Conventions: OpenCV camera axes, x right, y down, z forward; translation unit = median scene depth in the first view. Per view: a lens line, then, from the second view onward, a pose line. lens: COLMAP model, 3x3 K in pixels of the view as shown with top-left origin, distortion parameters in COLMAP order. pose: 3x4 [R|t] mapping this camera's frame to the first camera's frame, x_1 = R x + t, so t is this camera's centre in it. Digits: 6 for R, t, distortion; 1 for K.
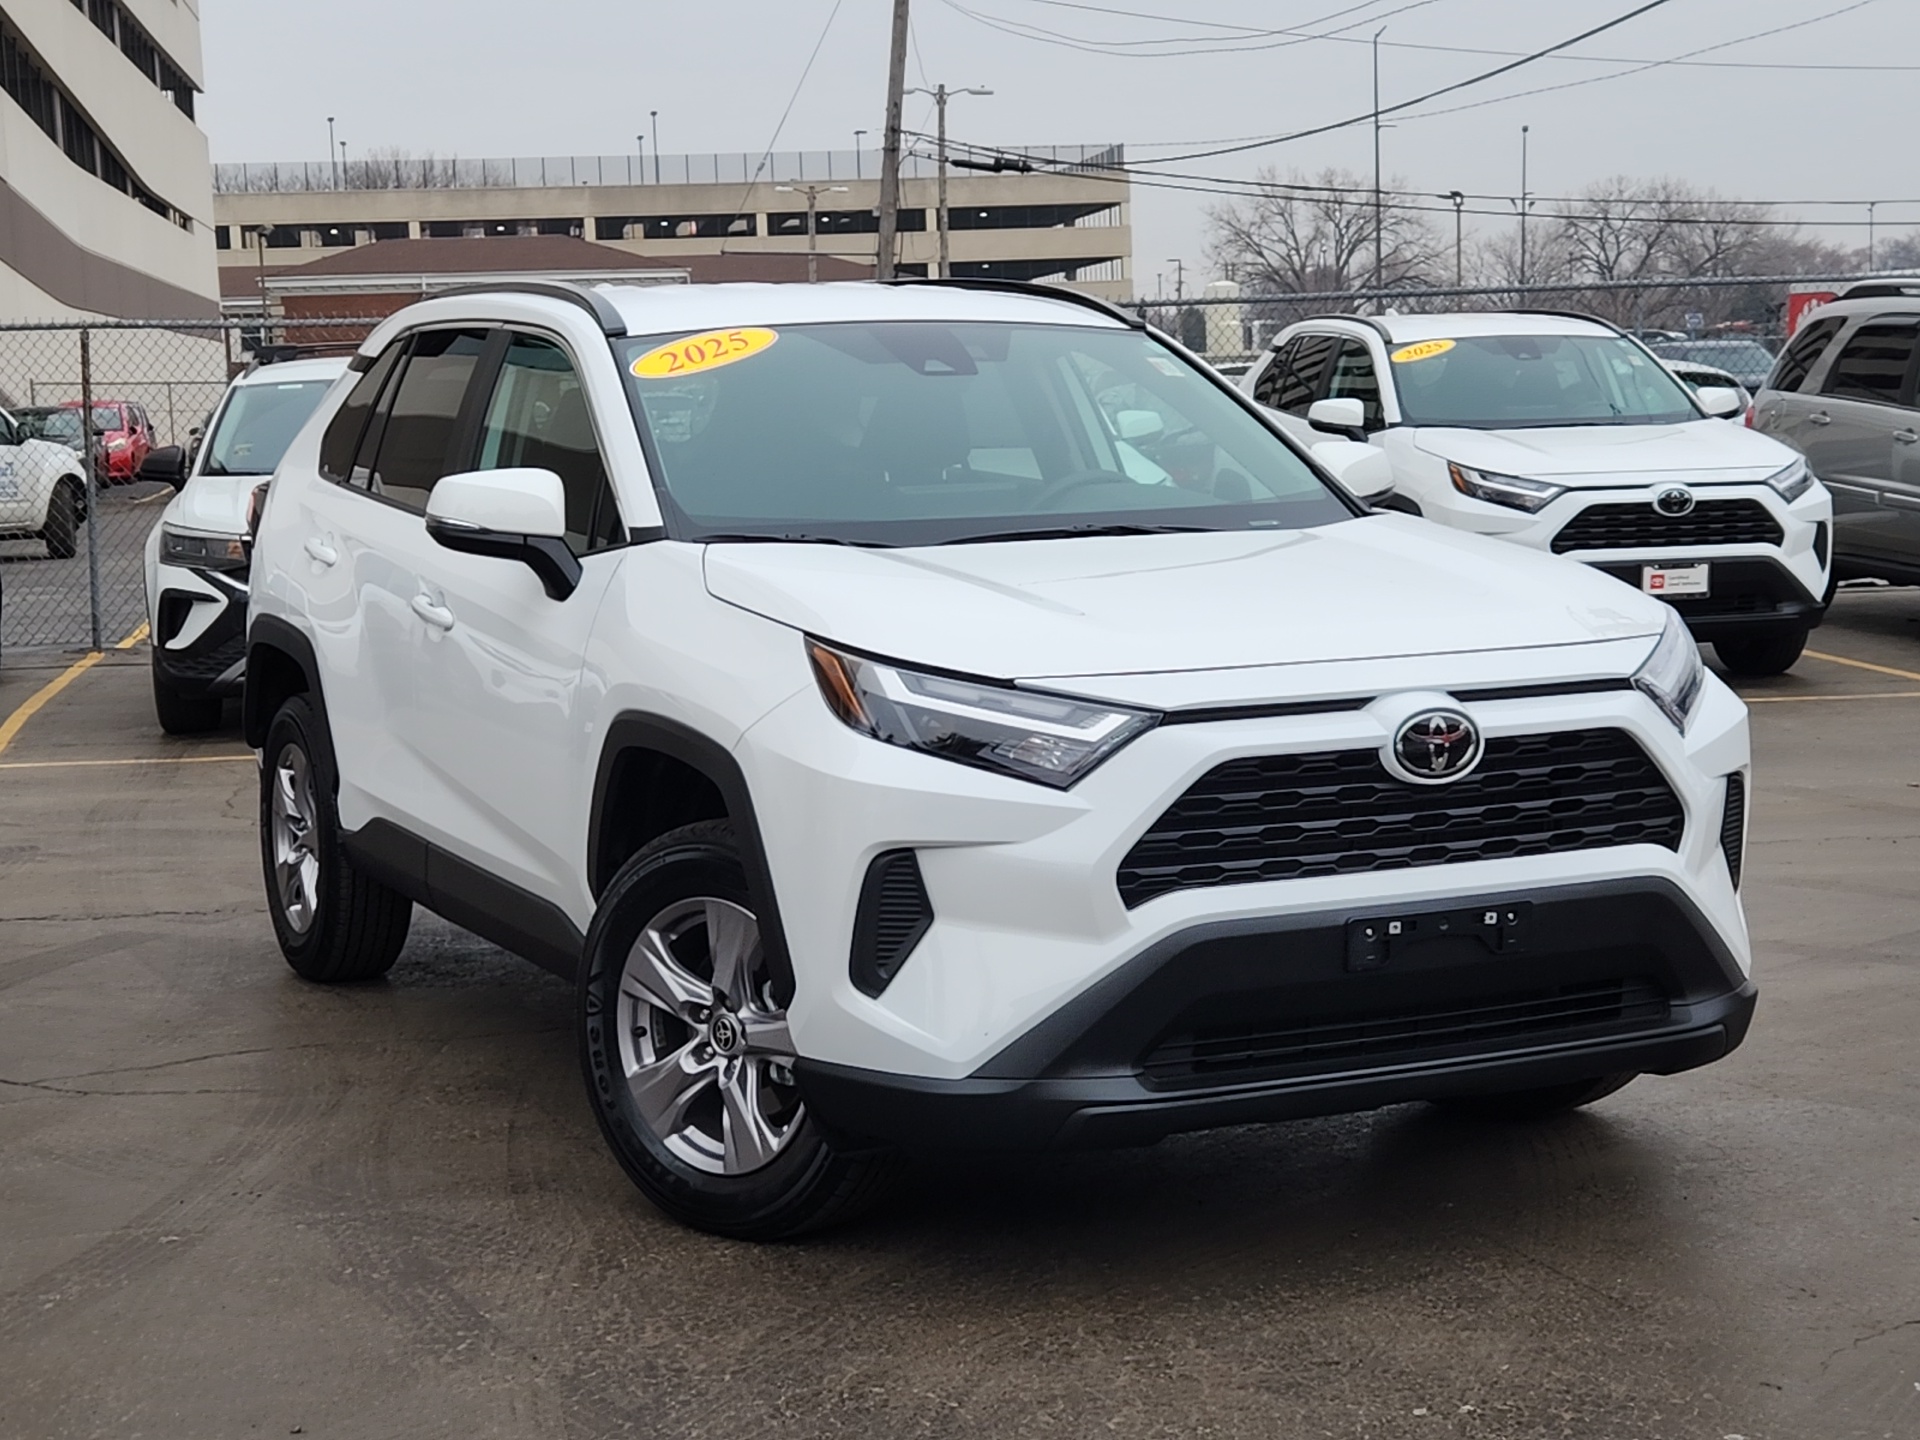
lens RADIAL K [[1317.8, 0, 960.0], [0, 1317.8, 720.0], [0, 0, 1]] dist [0.029560, 0.001246]
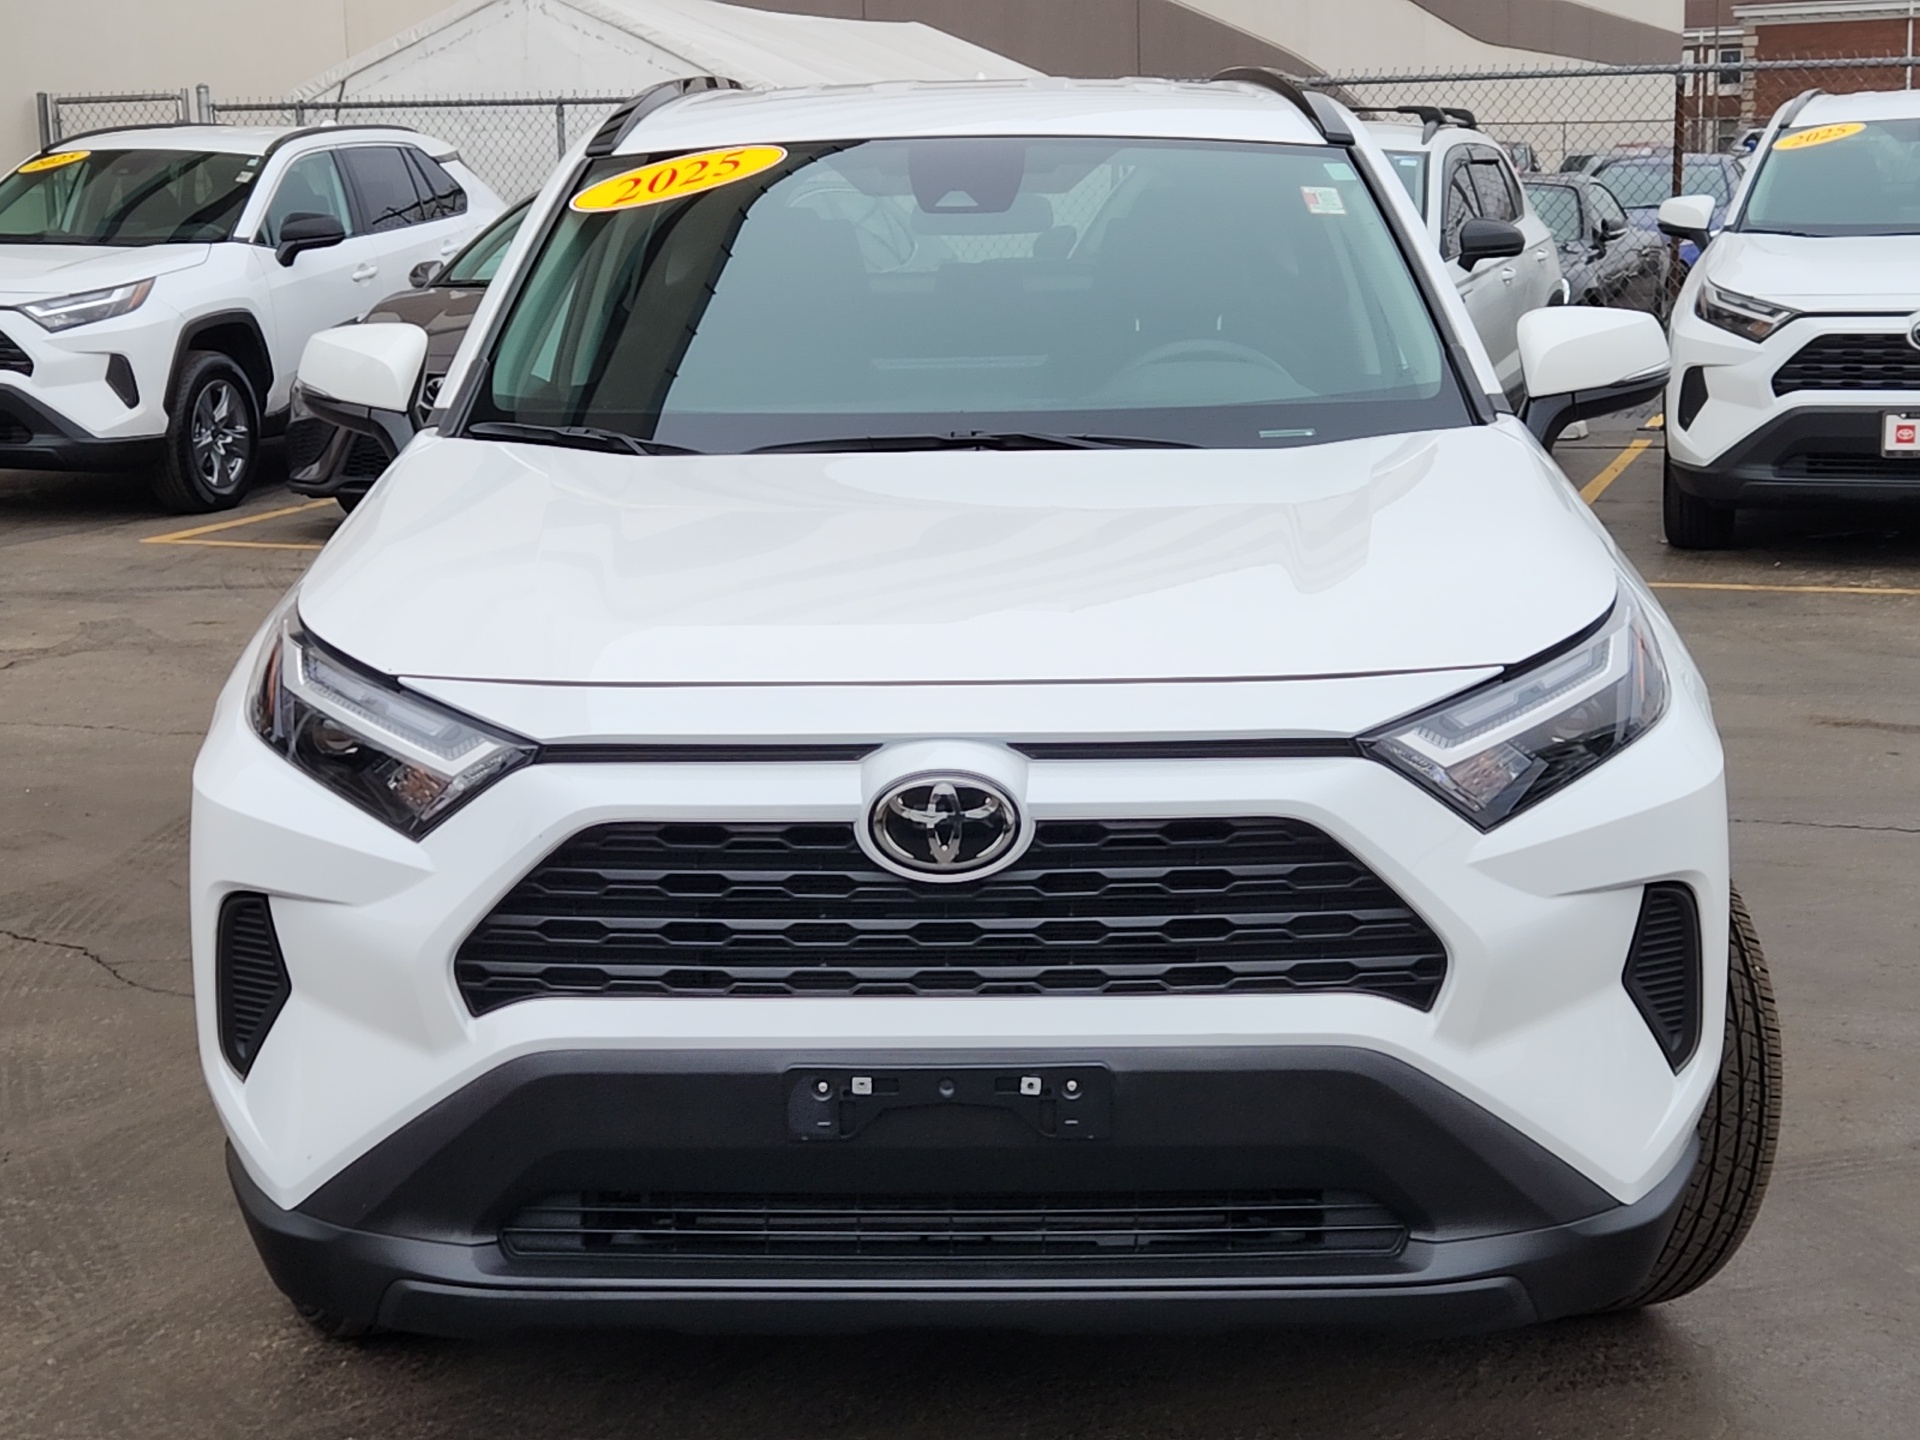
lens RADIAL K [[1609.6, 0, 960.0], [0, 1609.6, 720.0], [0, 0, 1]] dist [0.068314, -0.075570]
pose [[0.969830, 0.082086, -0.229545, 0.541715], [-0.067122, 0.995124, 0.072267, -0.091226], [0.234358, -0.054679, 0.970611, 0.212950]]
